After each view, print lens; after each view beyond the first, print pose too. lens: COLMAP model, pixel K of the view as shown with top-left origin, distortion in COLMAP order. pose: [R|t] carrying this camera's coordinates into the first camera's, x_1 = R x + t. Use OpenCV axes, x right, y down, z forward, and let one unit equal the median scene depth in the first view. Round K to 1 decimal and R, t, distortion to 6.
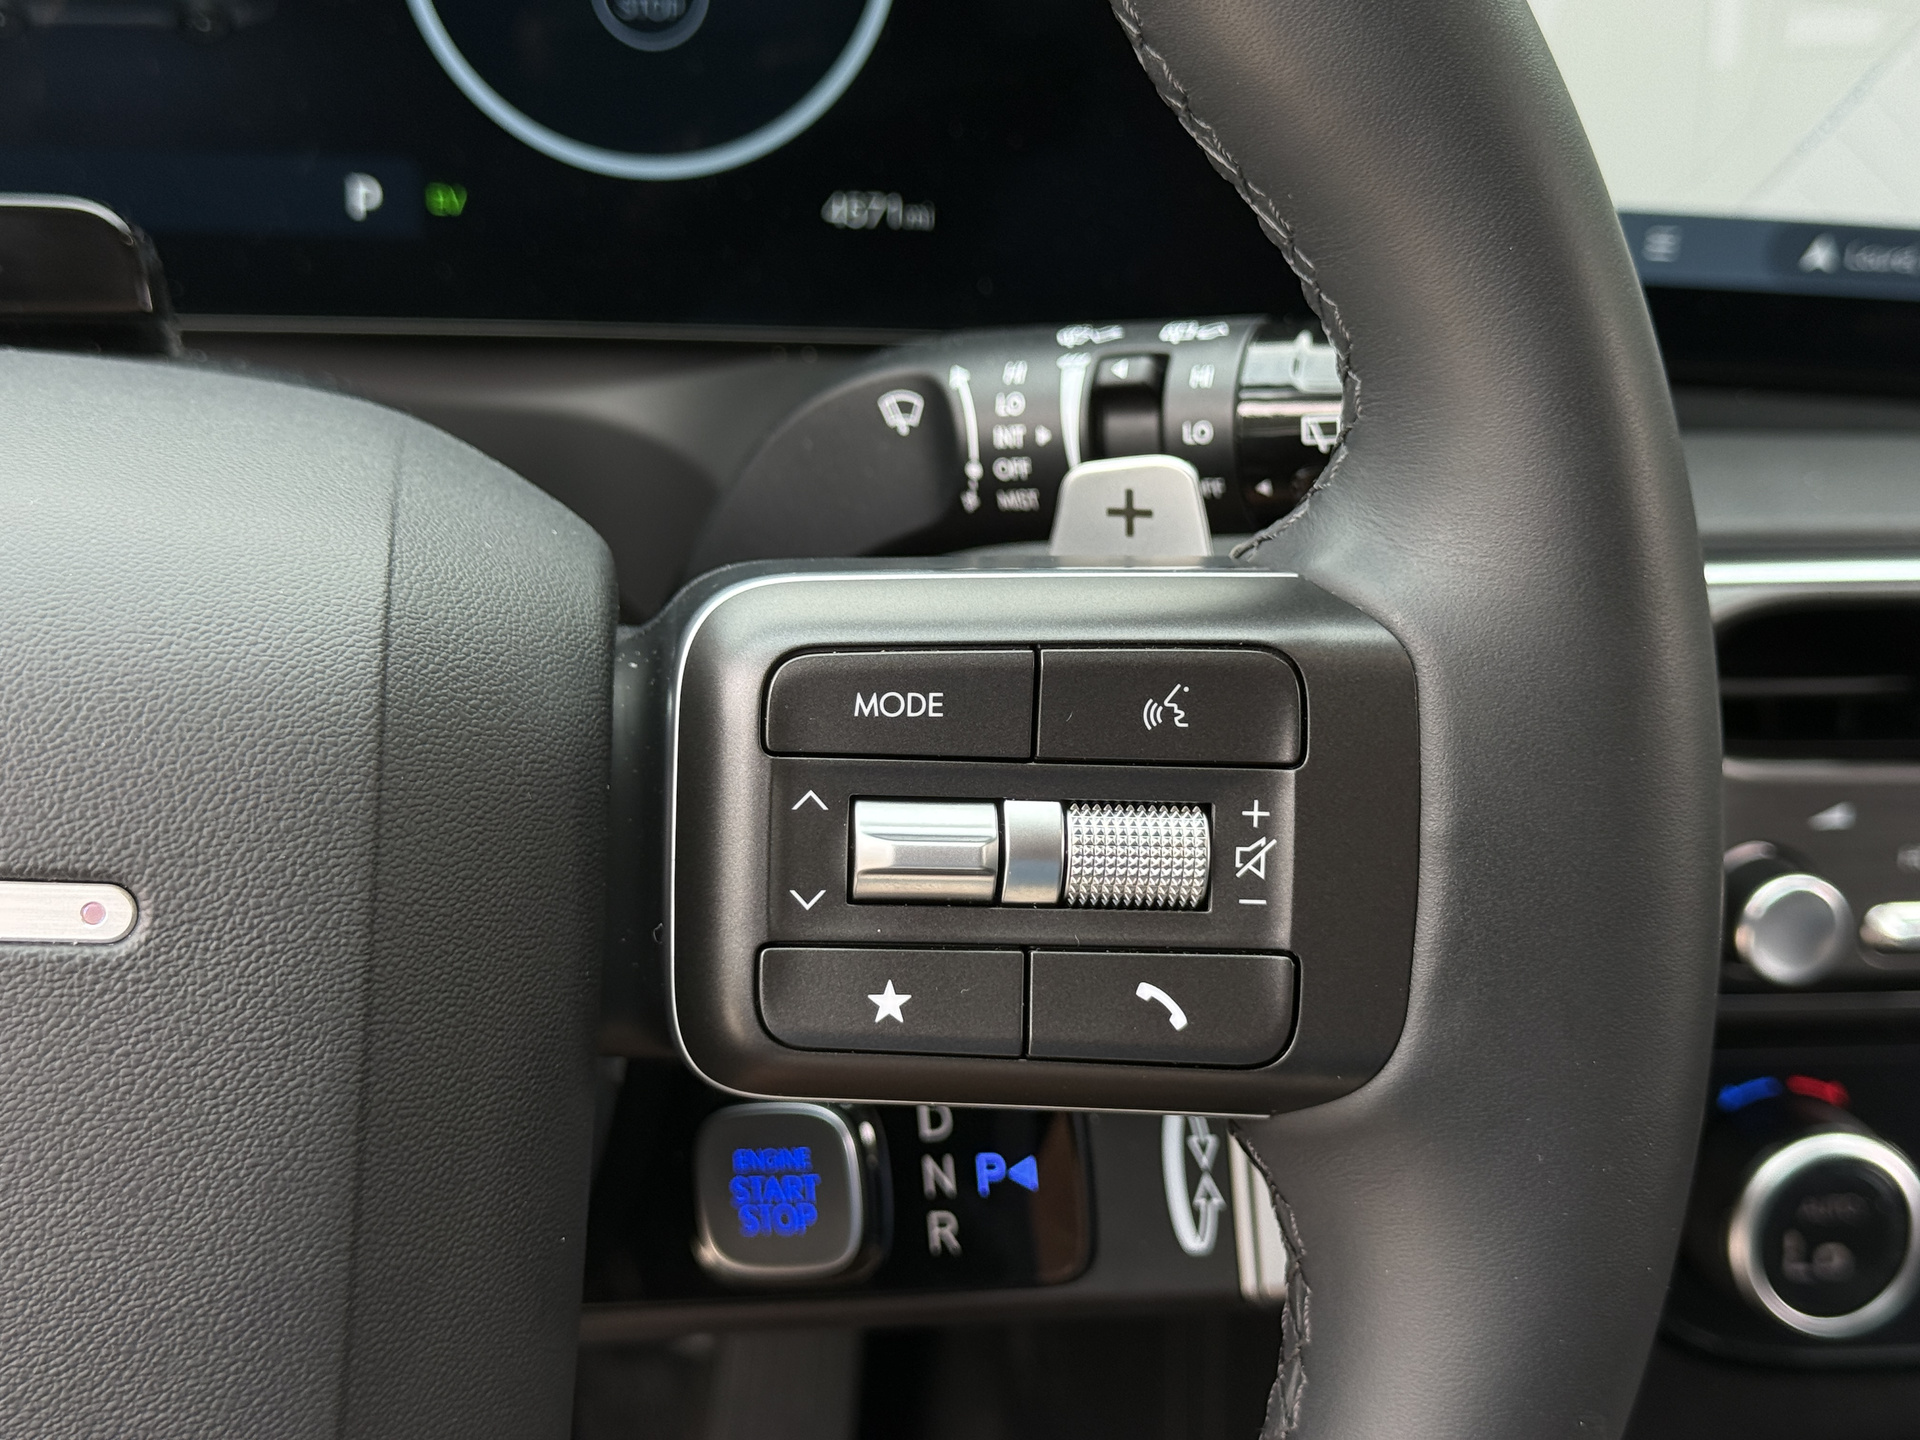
lens RADIAL K [[2960.1, 0, 959.0], [0, 2960.1, 729.0], [0, 0, 1]] dist [-0.008944, 0.000000]
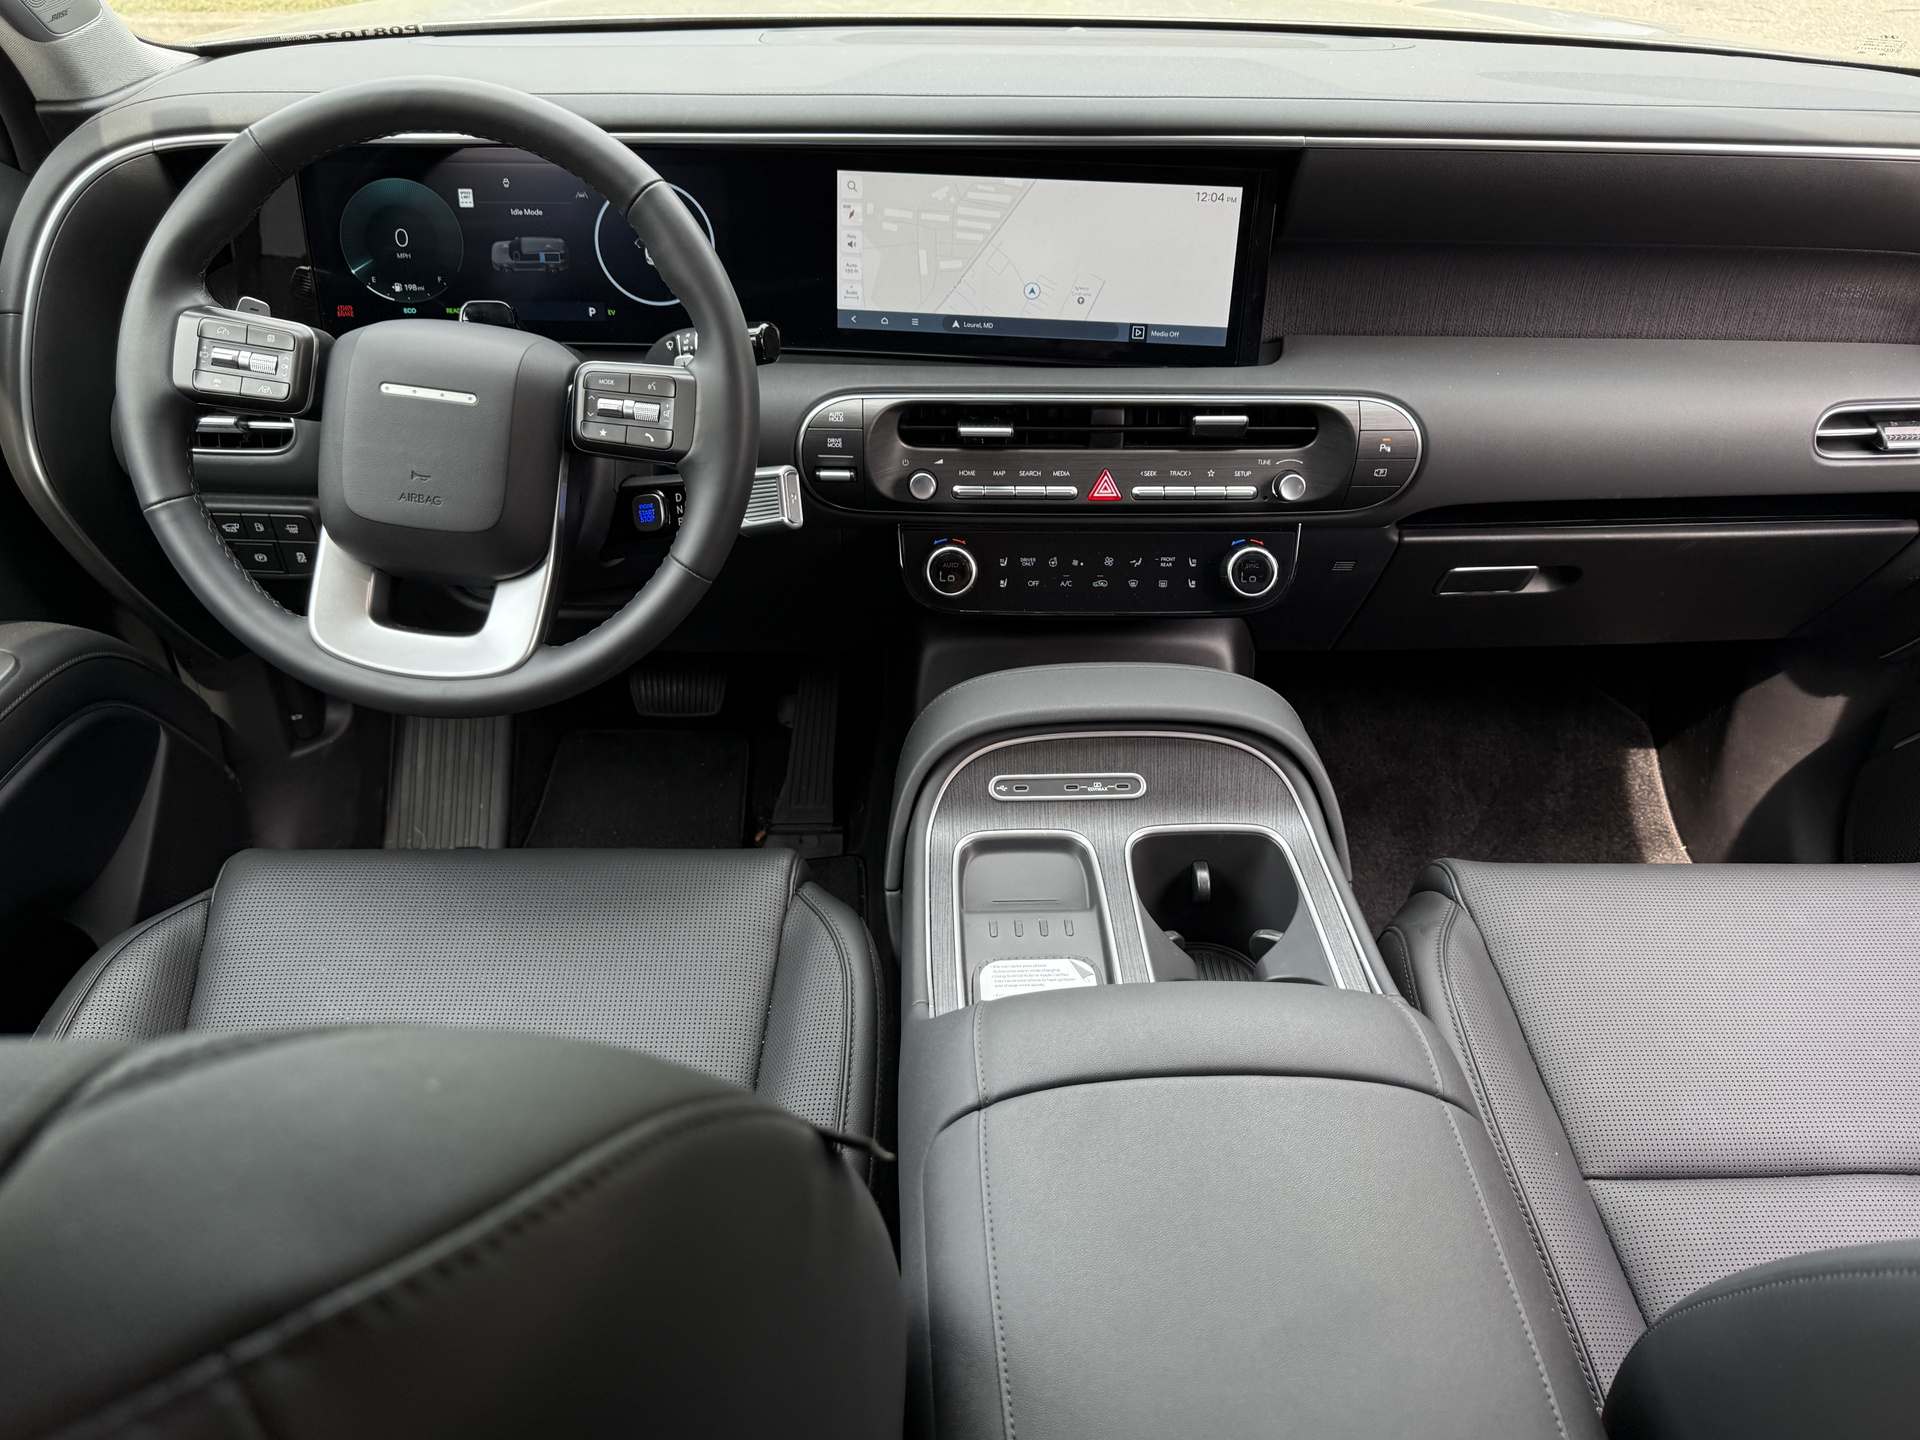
lens RADIAL K [[1507.8, 0, 960.7], [0, 1507.8, 743.4], [0, 0, 1]] dist [0.079040, -0.112113]
pose [[0.984767, 0.081098, -0.153805, 0.781794], [-0.064893, 0.992073, 0.107611, 0.217326], [0.161313, -0.095991, 0.982224, -1.268433]]
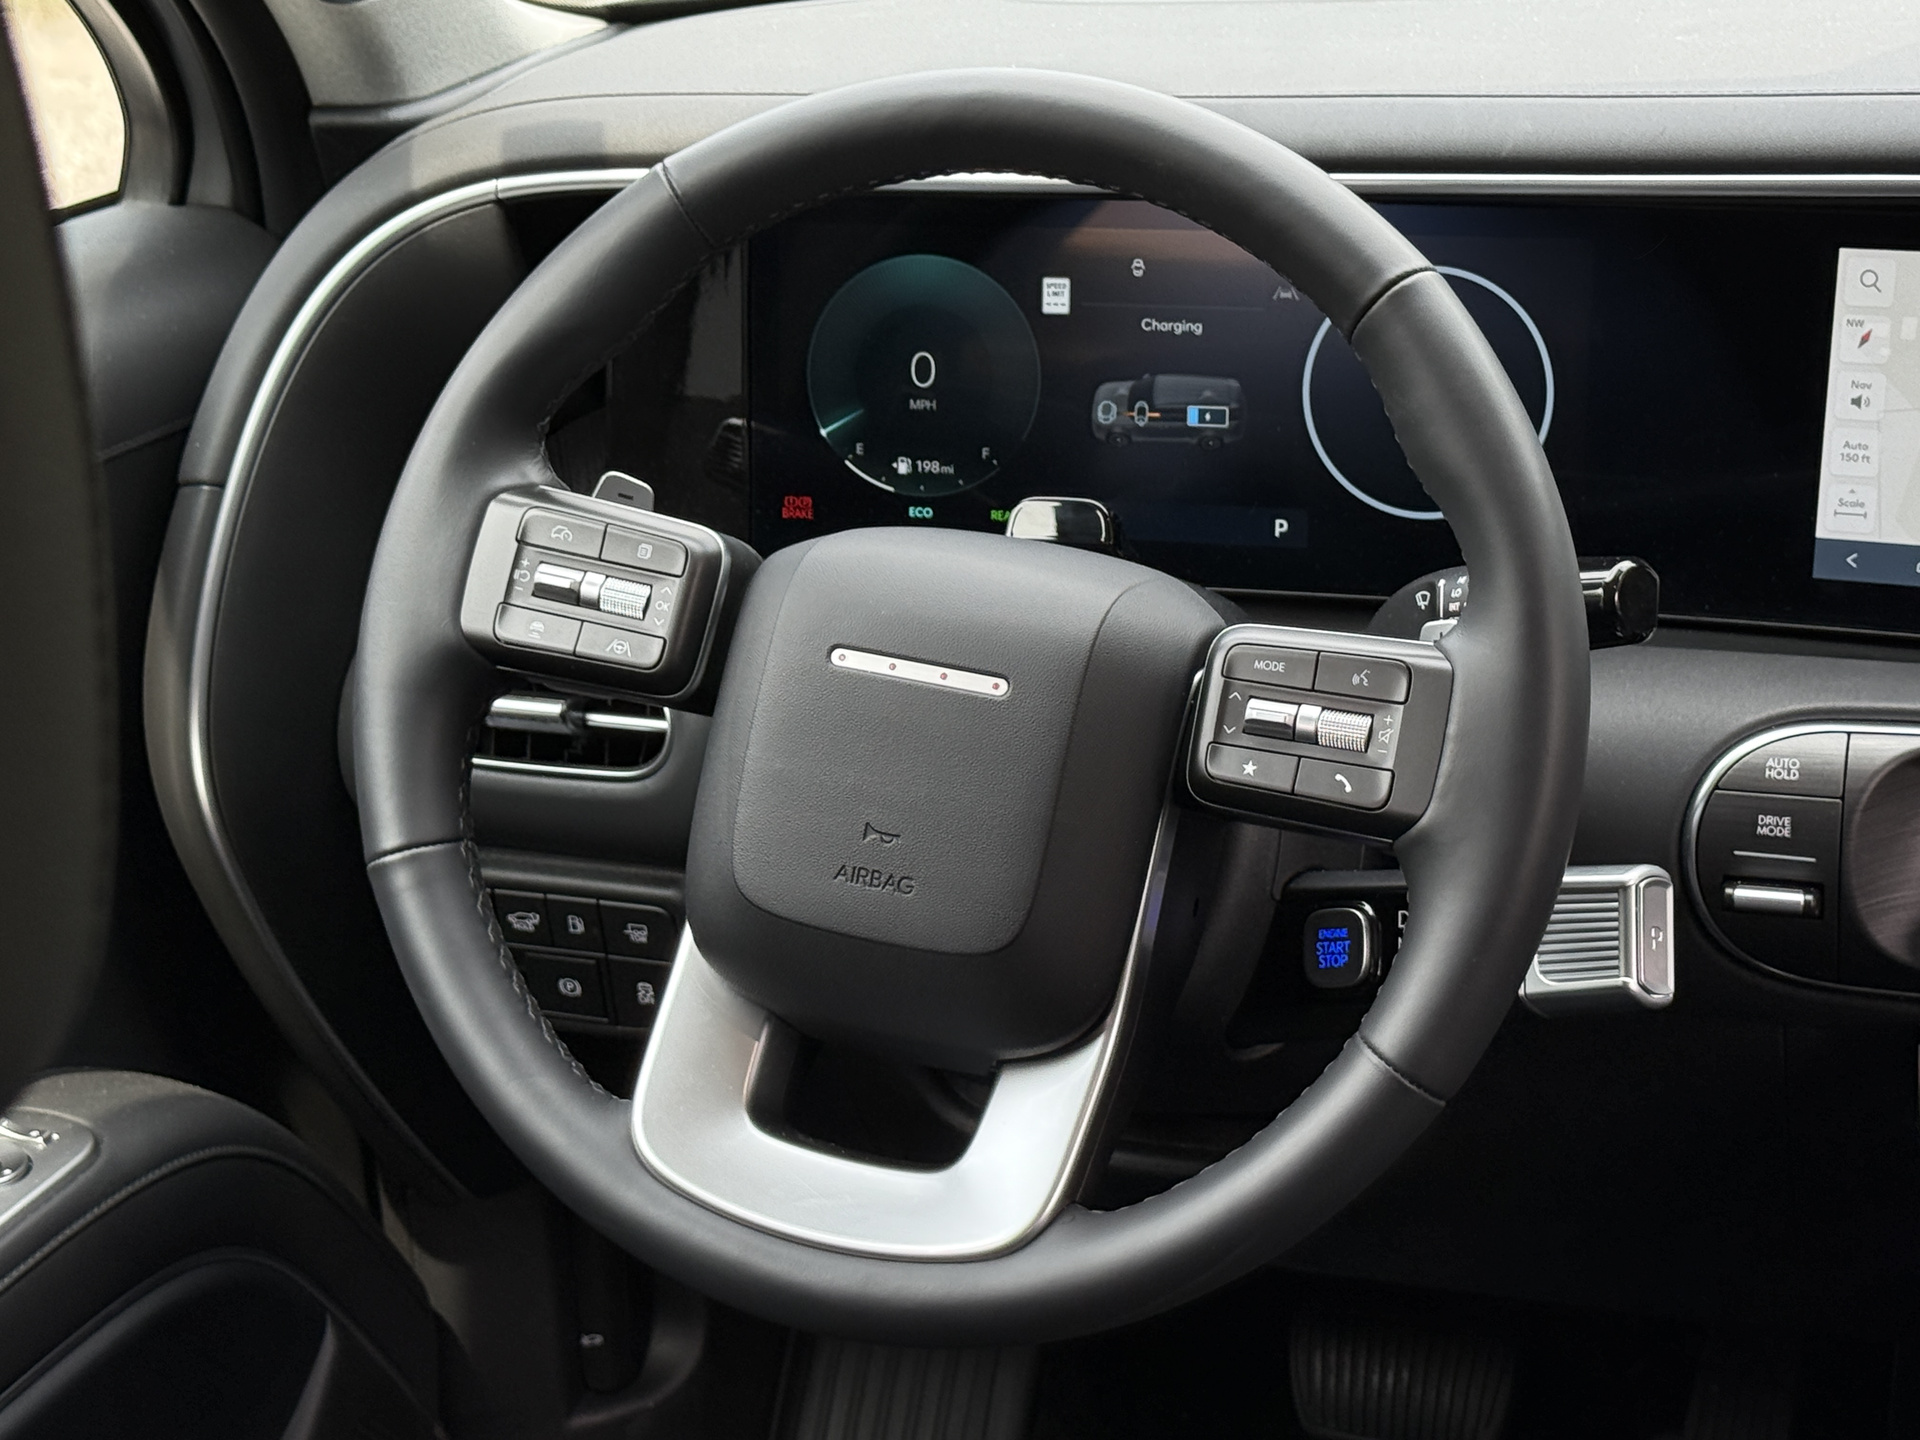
lens RADIAL K [[3730.9, 0, 944.0], [0, 3730.9, 739.1], [0, 0, 1]] dist [0.137077, 0.000000]
pose [[0.866251, 0.100770, -0.489341, 0.947778], [-0.158897, 0.984160, -0.078616, 0.252748], [0.473668, 0.145856, 0.868542, -1.452827]]
